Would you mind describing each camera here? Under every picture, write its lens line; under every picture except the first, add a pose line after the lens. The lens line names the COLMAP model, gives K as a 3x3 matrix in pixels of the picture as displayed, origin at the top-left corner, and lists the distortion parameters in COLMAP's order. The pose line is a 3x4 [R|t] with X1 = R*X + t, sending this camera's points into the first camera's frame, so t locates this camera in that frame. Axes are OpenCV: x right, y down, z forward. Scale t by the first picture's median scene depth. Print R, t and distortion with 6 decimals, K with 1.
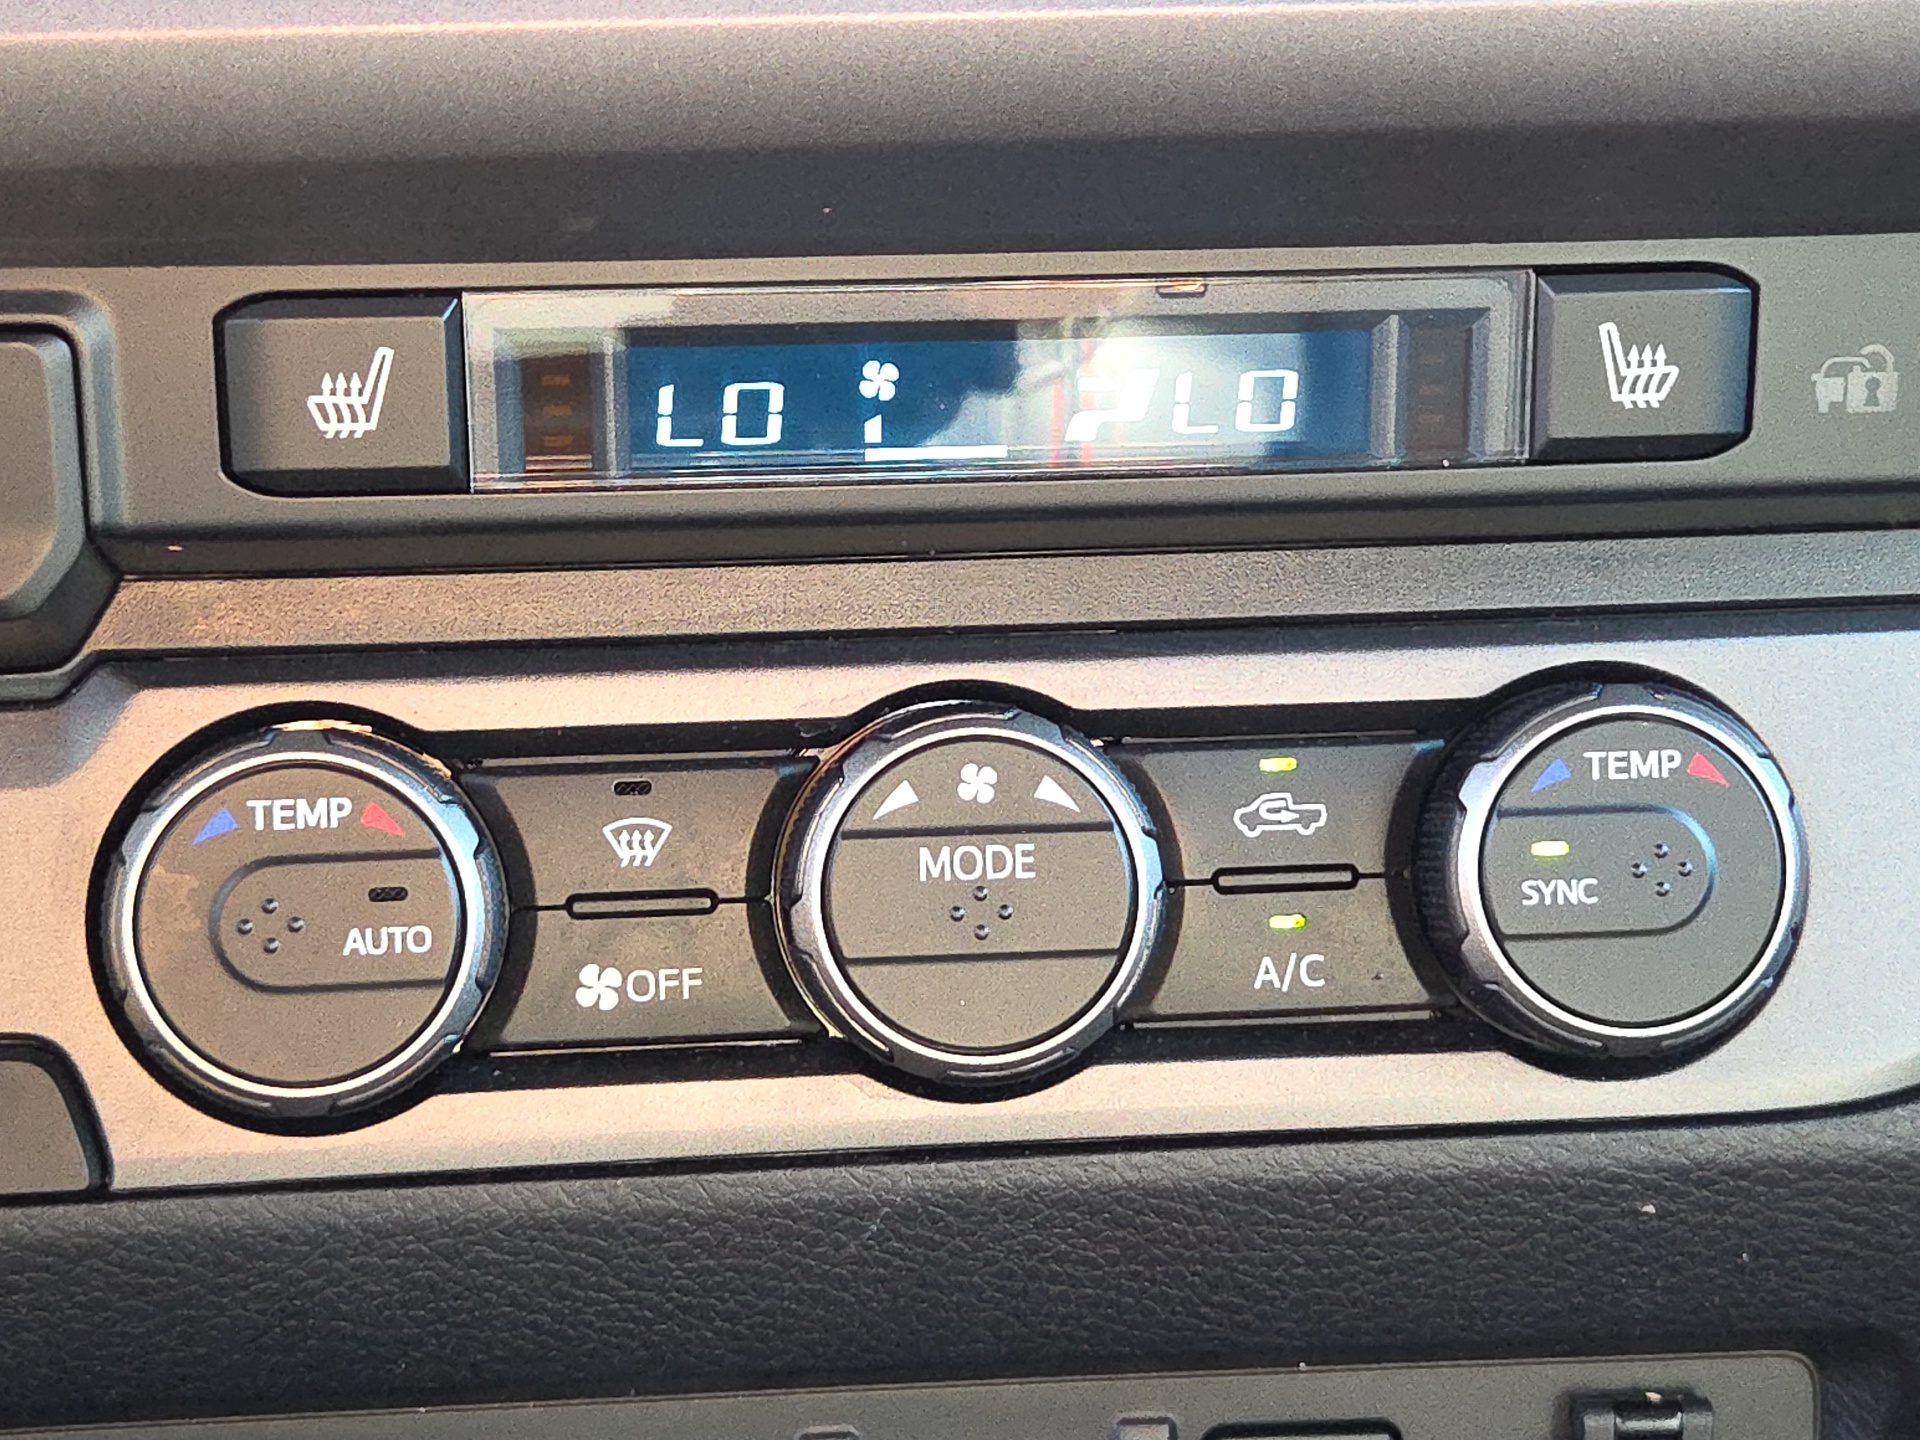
lens RADIAL K [[3422.5, 0, 939.0], [0, 3422.5, 653.5], [0, 0, 1]] dist [0.088832, 0.000000]
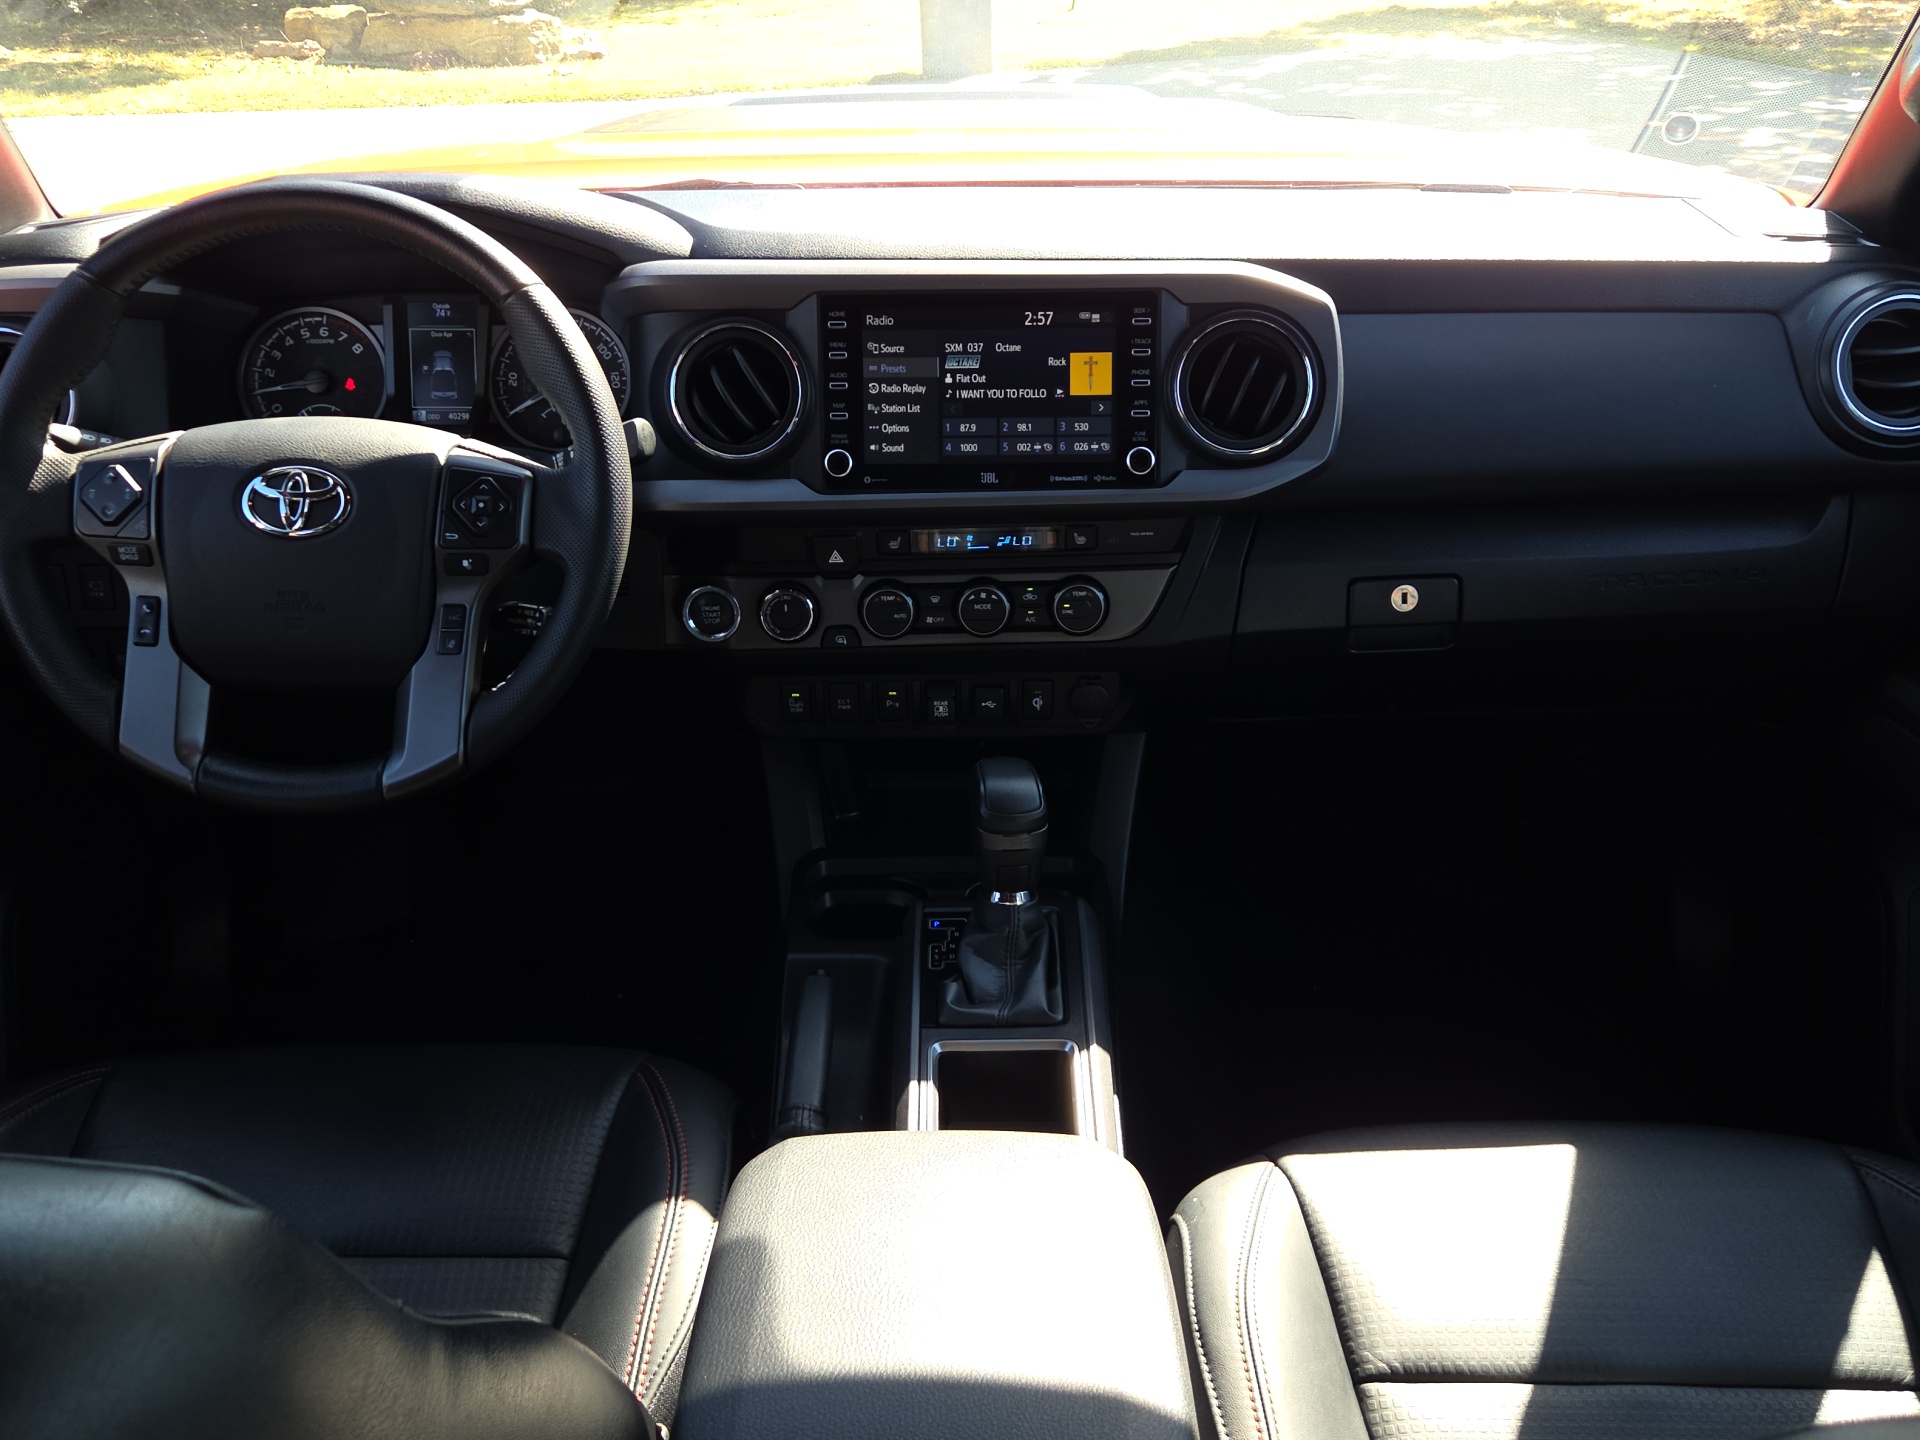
lens RADIAL K [[1648.4, 0, 960.6], [0, 1648.4, 707.5], [0, 0, 1]] dist [0.068739, -0.069636]
pose [[0.994812, 0.039579, -0.093718, 0.289699], [-0.009279, 0.952679, 0.303838, -0.765902], [0.101309, -0.301392, 0.948103, -2.262932]]
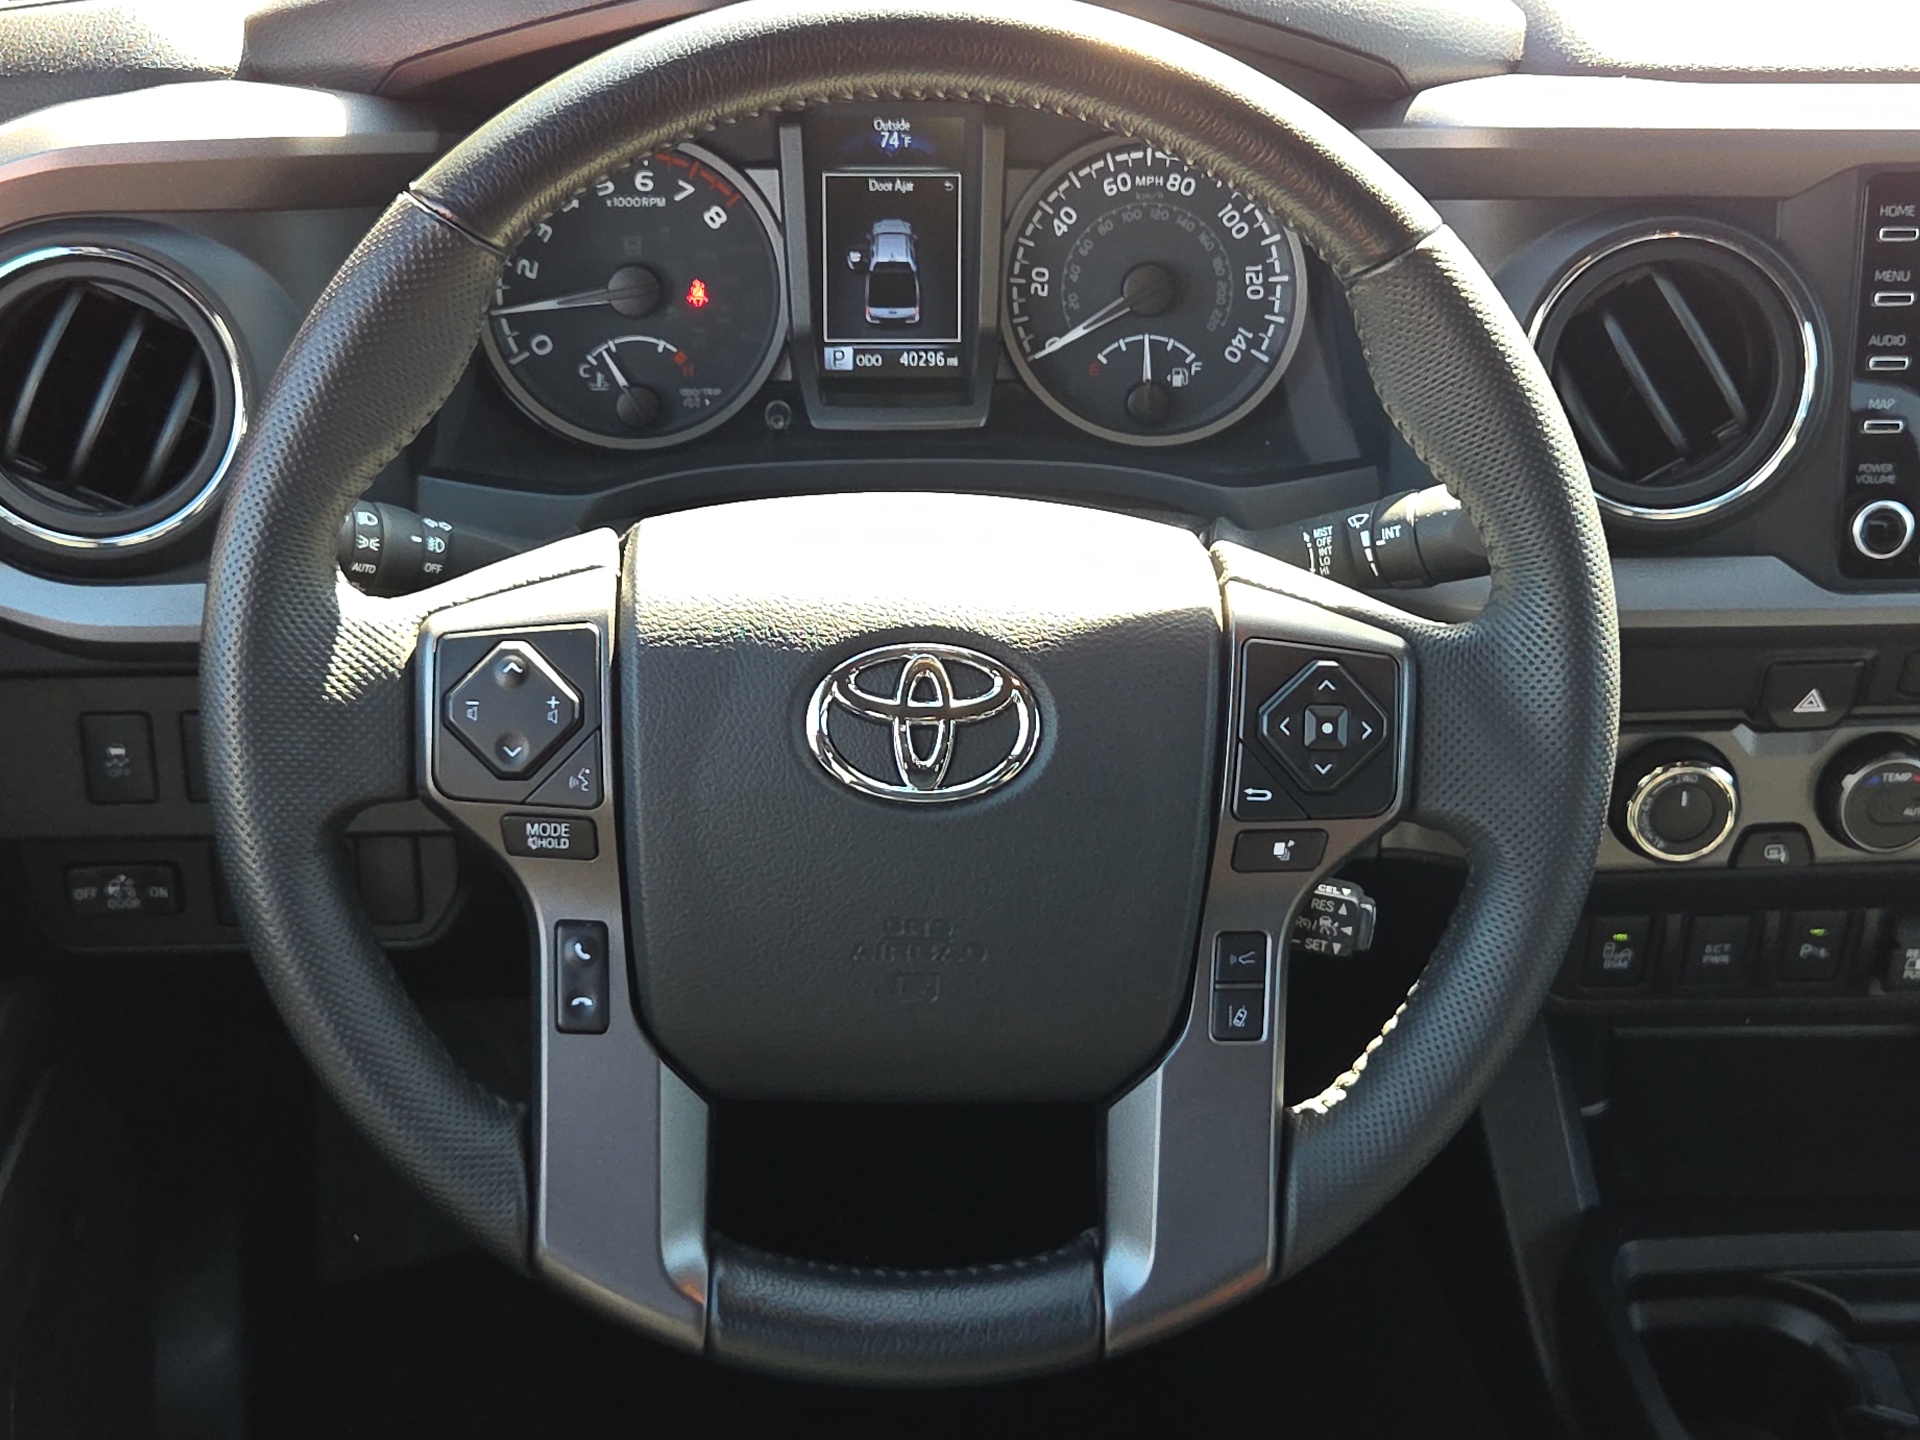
lens RADIAL K [[2835.0, 0, 945.0], [0, 2835.0, 685.7], [0, 0, 1]] dist [0.065071, 0.000000]
pose [[0.998765, 0.042529, -0.025690, -1.043354], [-0.028382, 0.912729, 0.407579, -1.145683], [0.040782, -0.406346, 0.912809, -1.565377]]
